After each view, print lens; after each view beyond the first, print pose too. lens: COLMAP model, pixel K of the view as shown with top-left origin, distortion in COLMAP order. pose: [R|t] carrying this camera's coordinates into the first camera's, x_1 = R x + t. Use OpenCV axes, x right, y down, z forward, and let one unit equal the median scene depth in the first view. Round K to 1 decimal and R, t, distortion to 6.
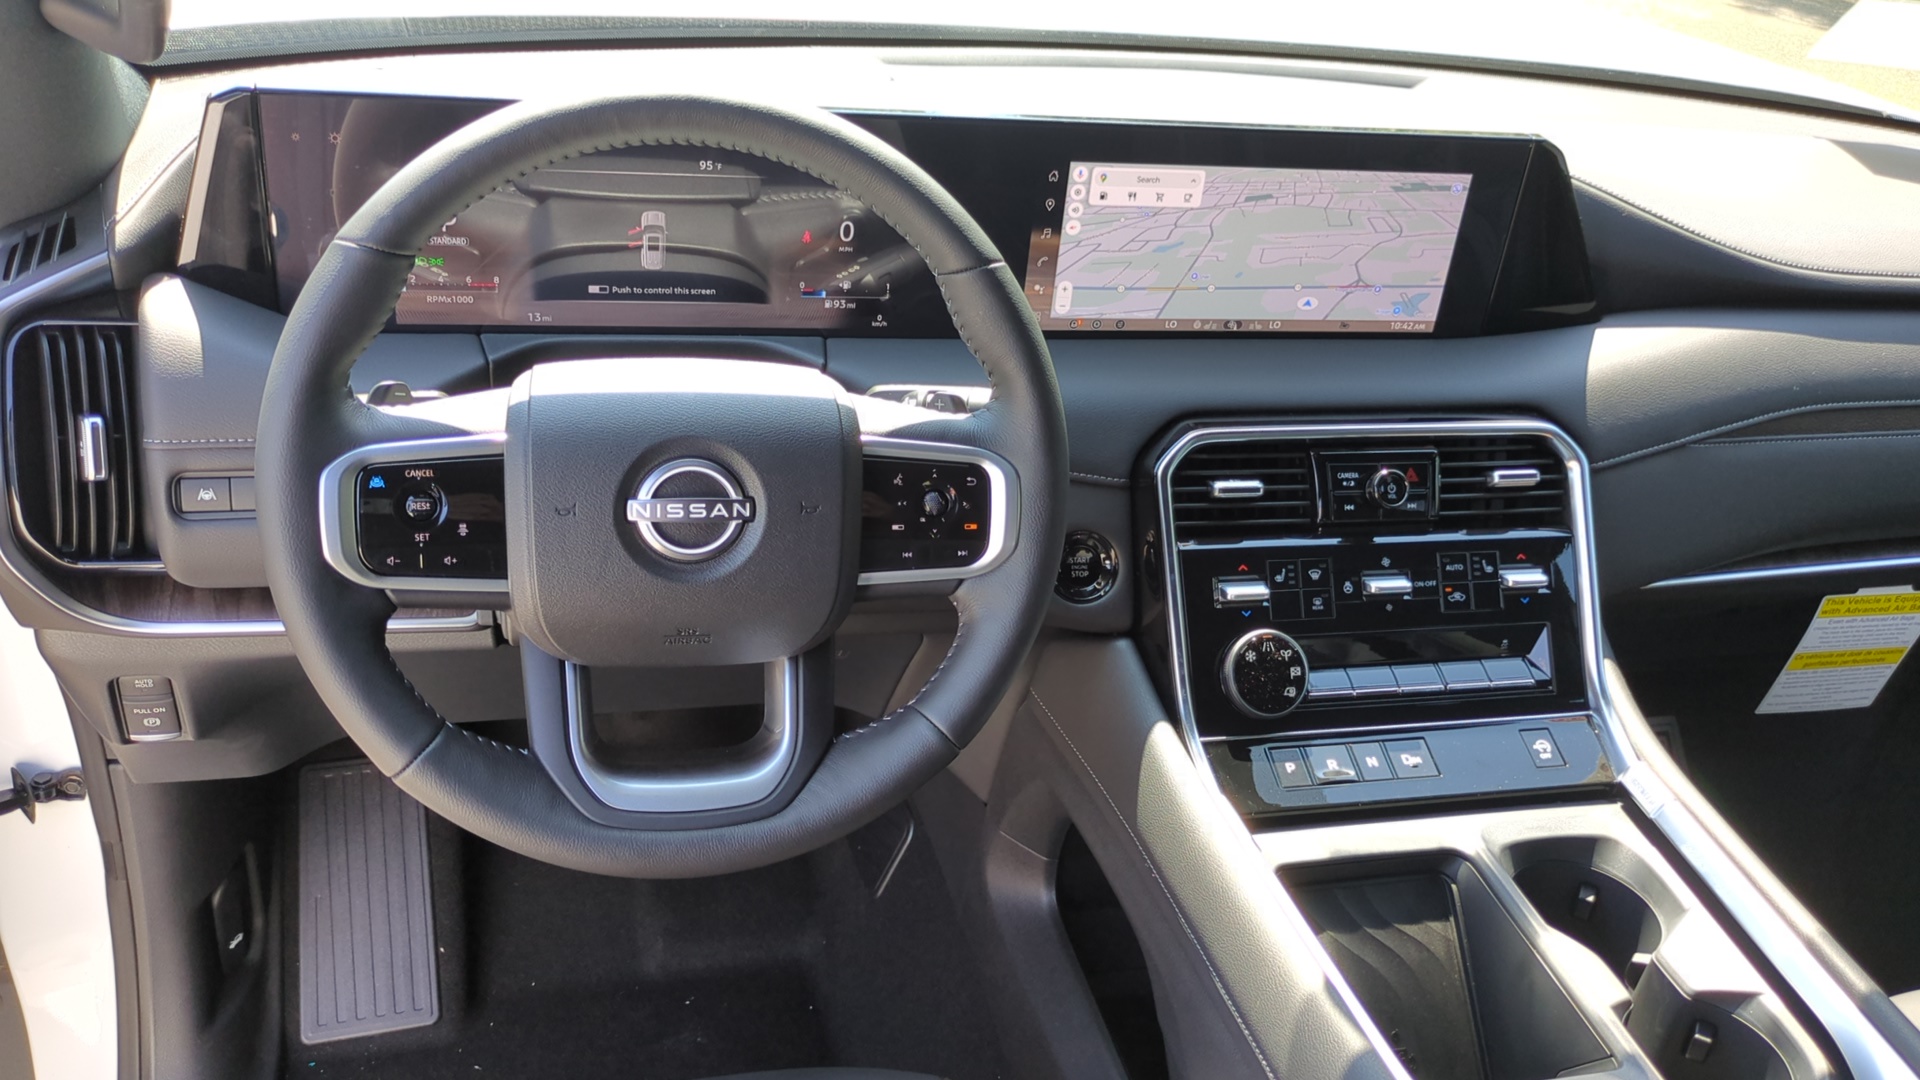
lens RADIAL K [[1655.8, 0, 960.0], [0, 1655.8, 540.0], [0, 0, 1]] dist [0.051094, 0.000732]
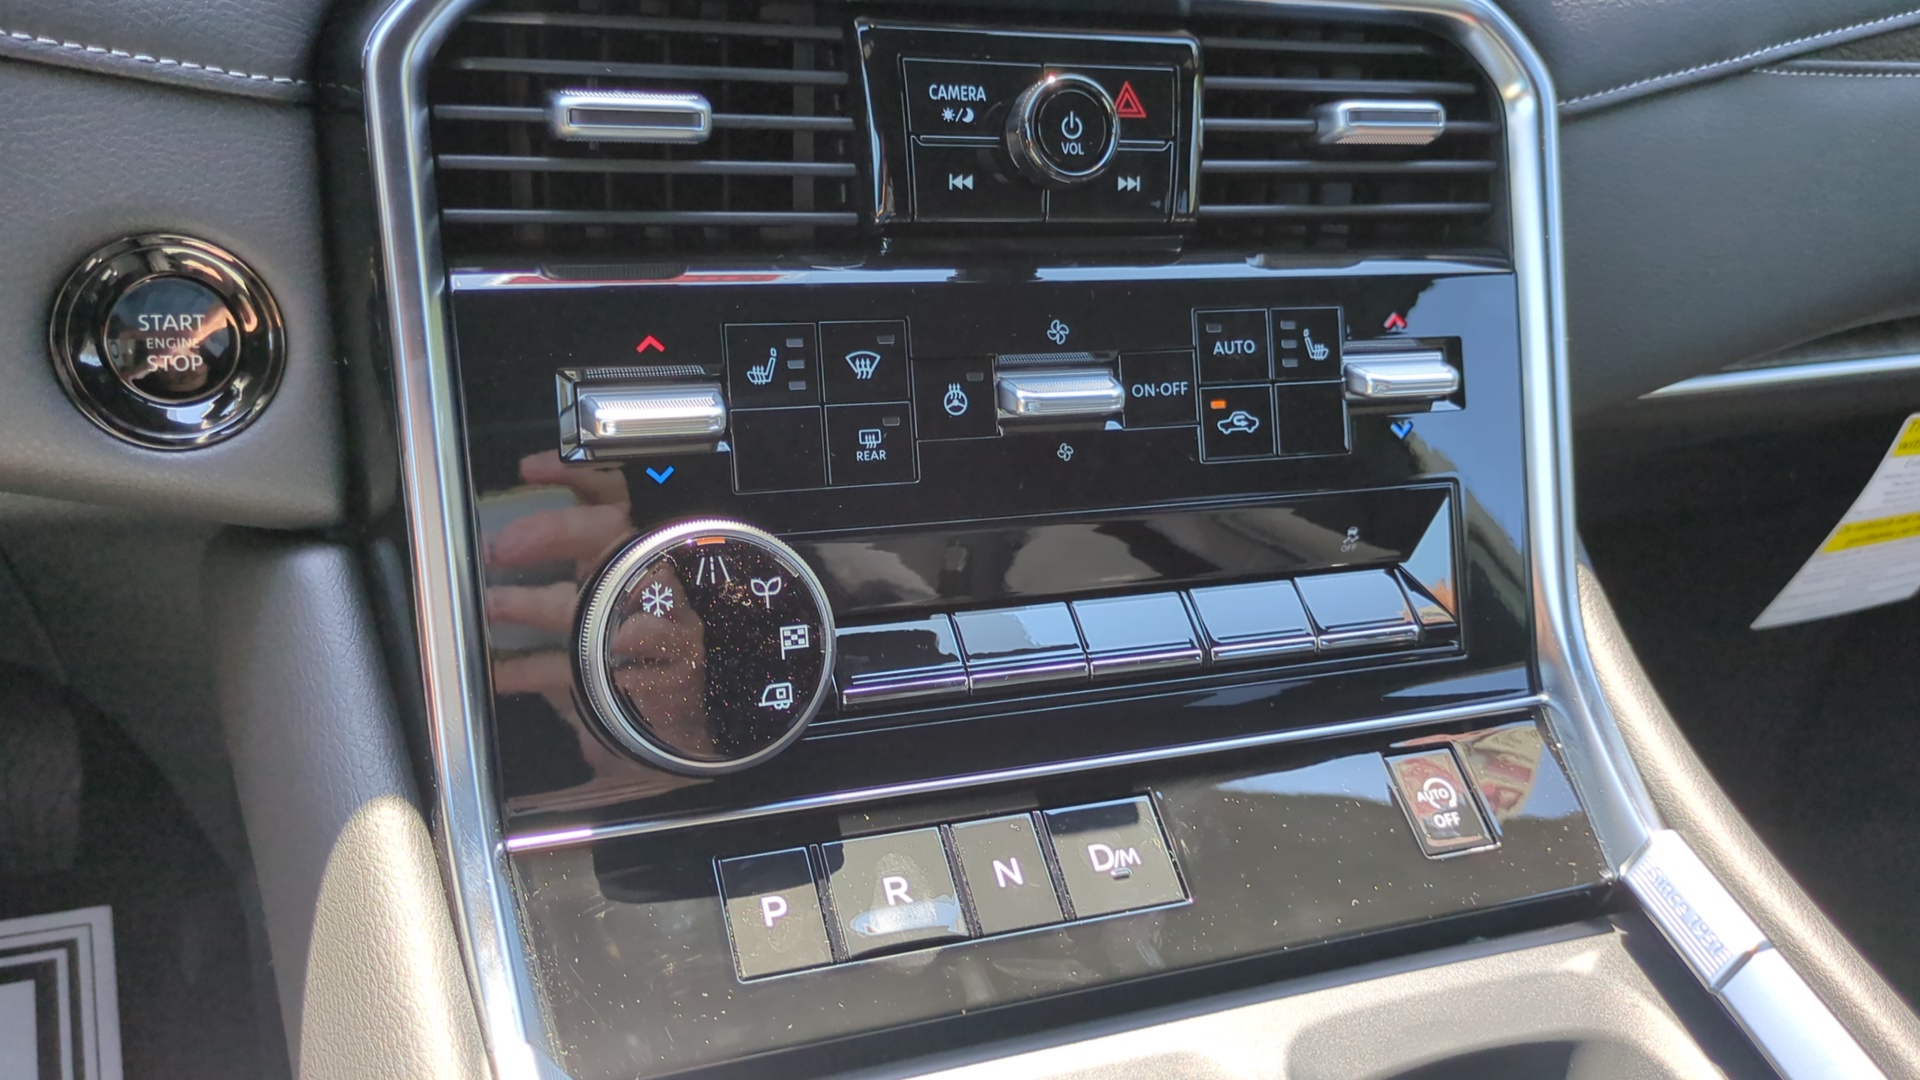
lens RADIAL K [[1541.1, 0, 960.0], [0, 1541.1, 540.0], [0, 0, 1]] dist [0.008892, 0.001379]
pose [[0.993830, -0.015059, 0.109889, 0.195124], [0.003043, 0.994069, 0.108708, 0.022155], [-0.110875, -0.107703, 0.987981, 0.652249]]
